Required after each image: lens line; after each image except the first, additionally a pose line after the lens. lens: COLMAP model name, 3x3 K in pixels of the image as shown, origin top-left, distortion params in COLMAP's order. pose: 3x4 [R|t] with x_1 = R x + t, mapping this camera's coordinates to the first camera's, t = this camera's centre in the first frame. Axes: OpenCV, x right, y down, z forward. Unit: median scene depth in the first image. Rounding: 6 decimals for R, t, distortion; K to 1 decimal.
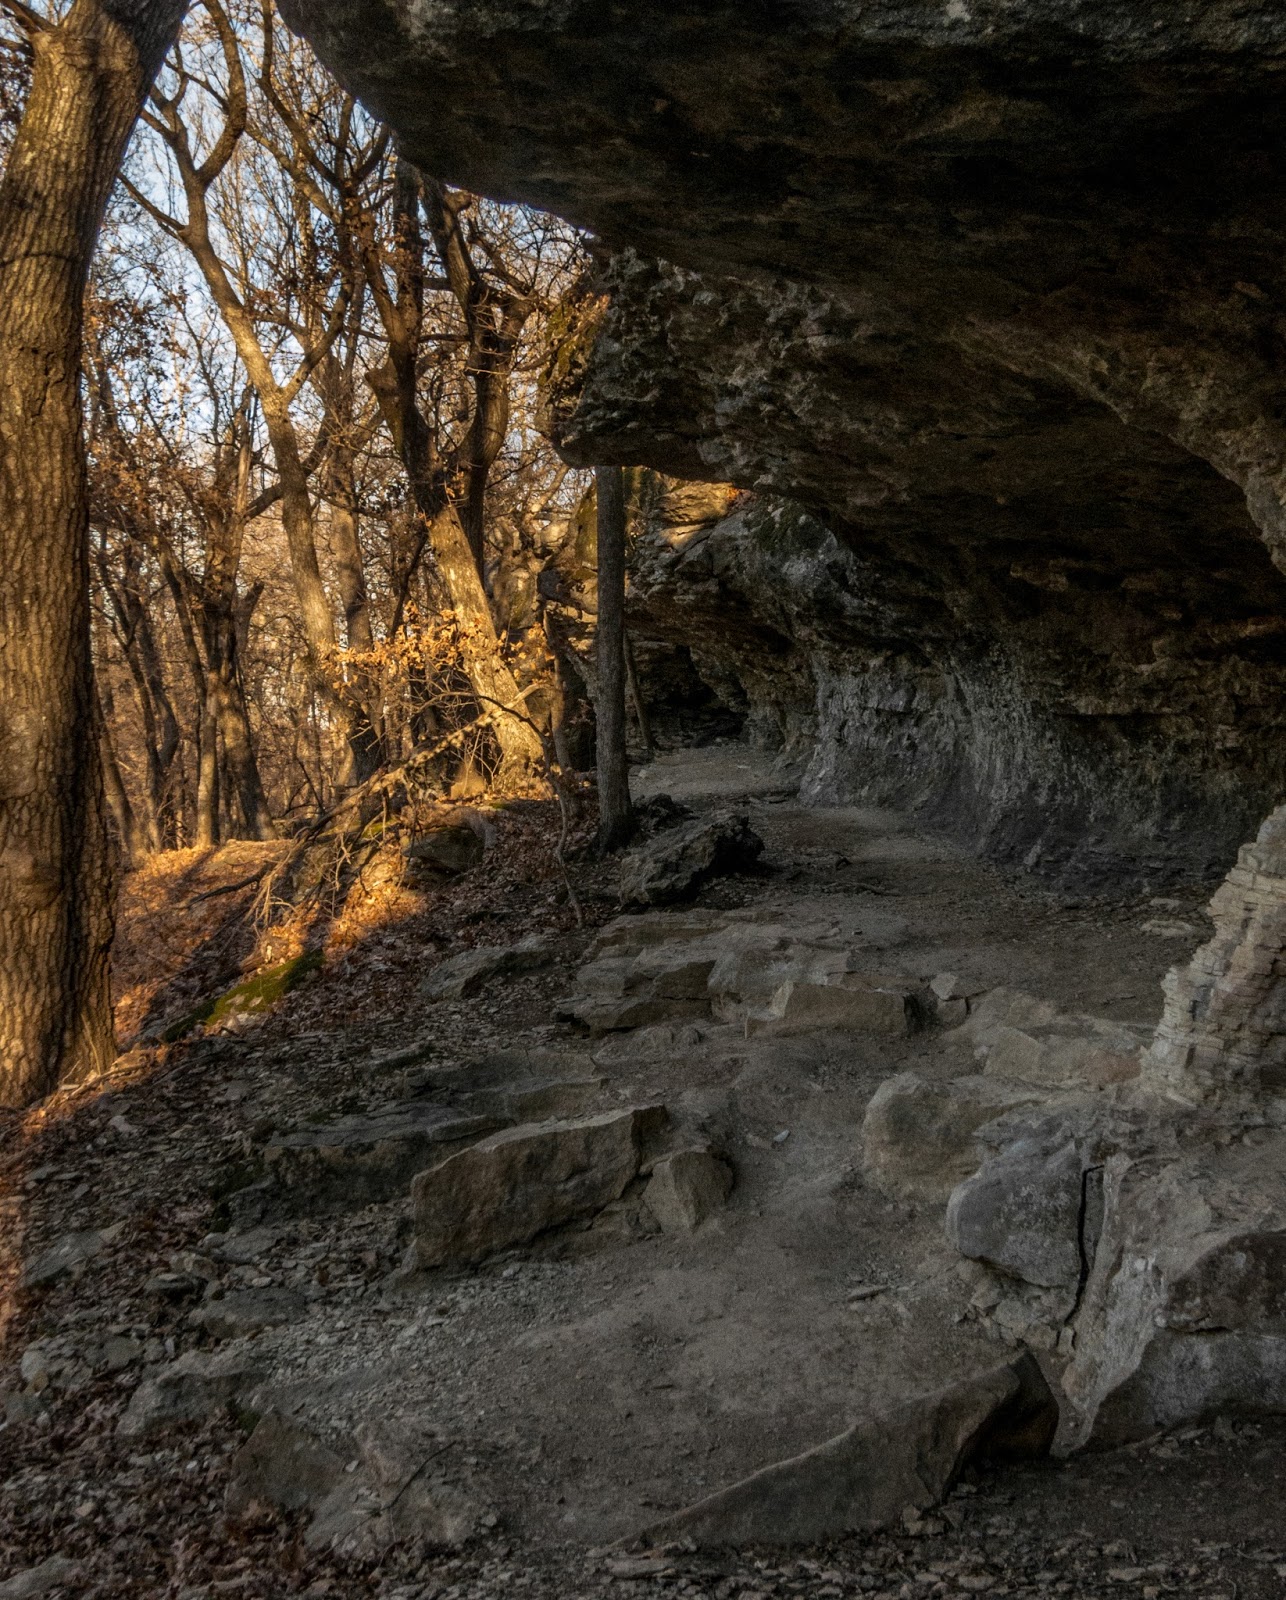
lens RADIAL K [[2381.5, 0, 642.6], [0, 2381.5, 791.5], [0, 0, 1]] dist [0.053595, 0.000000]
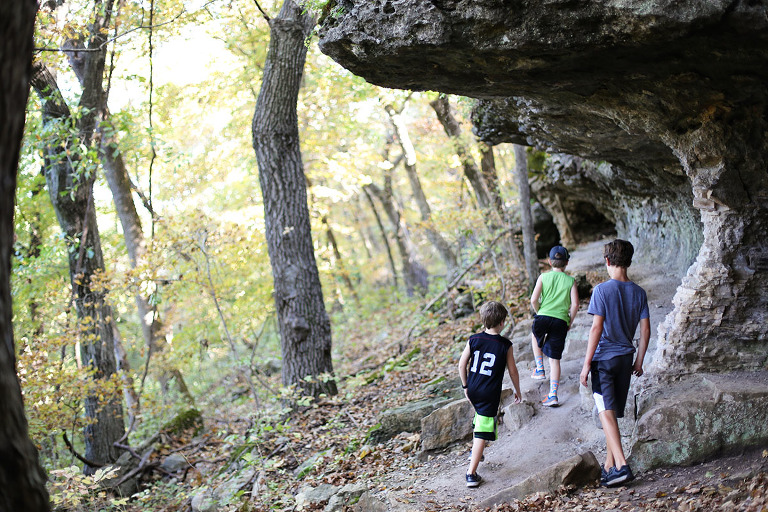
lens RADIAL K [[1119.3, 0, 384.1], [0, 1119.3, 258.1], [0, 0, 1]] dist [-0.040292, 0.000000]
pose [[0.973539, -0.105404, -0.202759, 0.182184], [0.103574, 0.994428, -0.019645, -0.011648], [0.203700, -0.001876, 0.979032, -0.389426]]
